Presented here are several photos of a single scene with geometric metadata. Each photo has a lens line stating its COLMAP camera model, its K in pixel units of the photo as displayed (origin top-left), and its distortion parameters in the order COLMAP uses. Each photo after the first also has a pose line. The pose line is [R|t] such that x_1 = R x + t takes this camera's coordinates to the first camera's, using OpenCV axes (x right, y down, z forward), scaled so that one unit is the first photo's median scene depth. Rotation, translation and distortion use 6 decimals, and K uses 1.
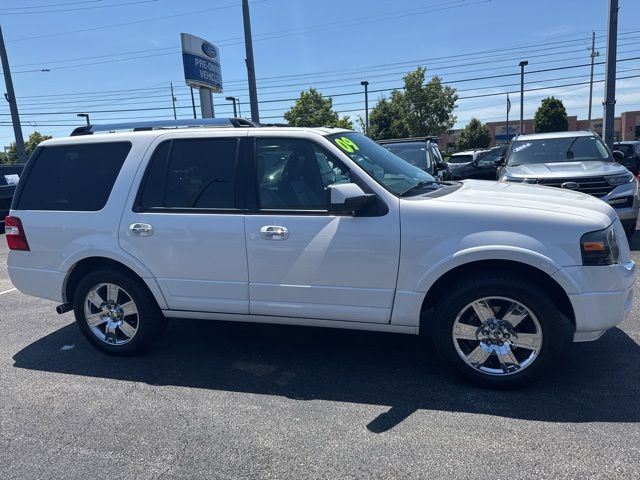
lens RADIAL K [[450.5, 0, 320.0], [0, 450.5, 240.0], [0, 0, 1]] dist [0.069861, -0.092325]
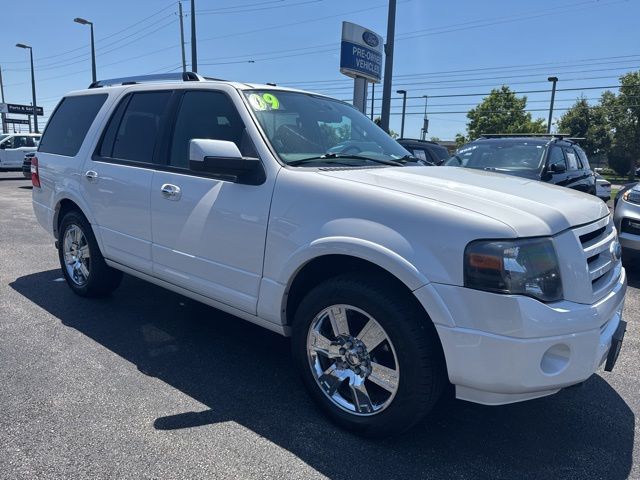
lens RADIAL K [[452.3, 0, 320.0], [0, 452.3, 240.0], [0, 0, 1]] dist [0.033636, -0.040226]
pose [[0.913135, 0.162583, -0.373833, 0.492194], [-0.161187, 0.986295, 0.035227, -0.000804], [0.374437, 0.028090, 0.926827, 0.236921]]
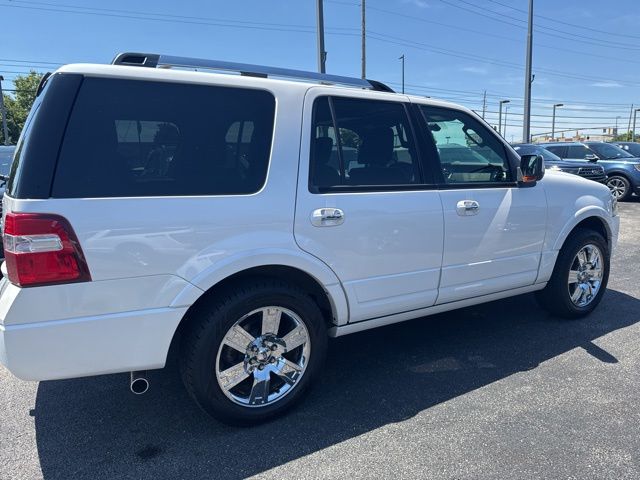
lens RADIAL K [[450.5, 0, 320.0], [0, 450.5, 240.0], [0, 0, 1]] dist [0.069861, -0.092325]
pose [[0.680789, -0.082393, 0.727831, -0.913887], [0.125223, 0.992117, -0.004818, 0.014836], [-0.721697, 0.094421, 0.685739, 0.531689]]
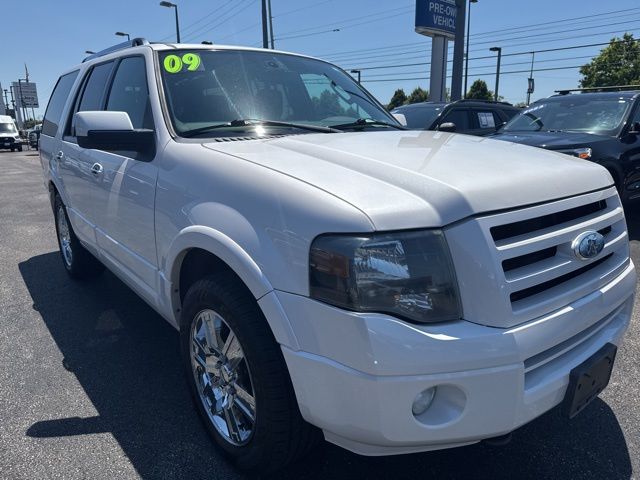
lens RADIAL K [[452.3, 0, 320.0], [0, 452.3, 240.0], [0, 0, 1]] dist [0.033636, -0.040226]
pose [[0.814600, 0.191223, -0.547595, 0.662840], [-0.145360, 0.981268, 0.126427, -0.052901], [0.561513, -0.023390, 0.827137, 0.480640]]
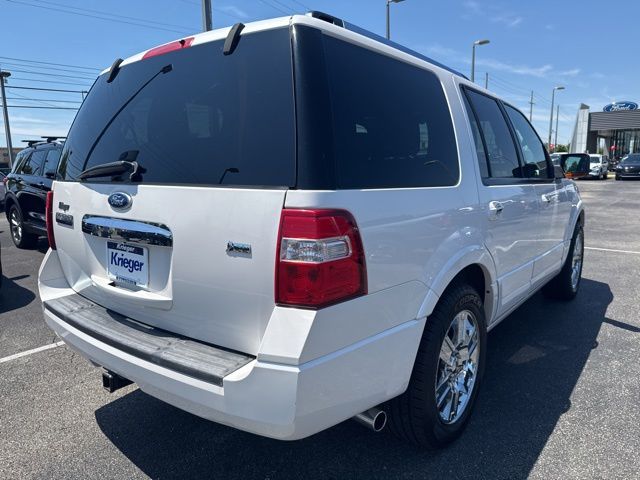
lens RADIAL K [[452.3, 0, 320.0], [0, 452.3, 240.0], [0, 0, 1]] dist [0.033636, -0.040226]
pose [[0.381598, -0.099004, 0.919011, -1.111221], [0.166677, 0.985319, 0.036939, -0.047355], [-0.909176, 0.139083, 0.392497, 0.975847]]
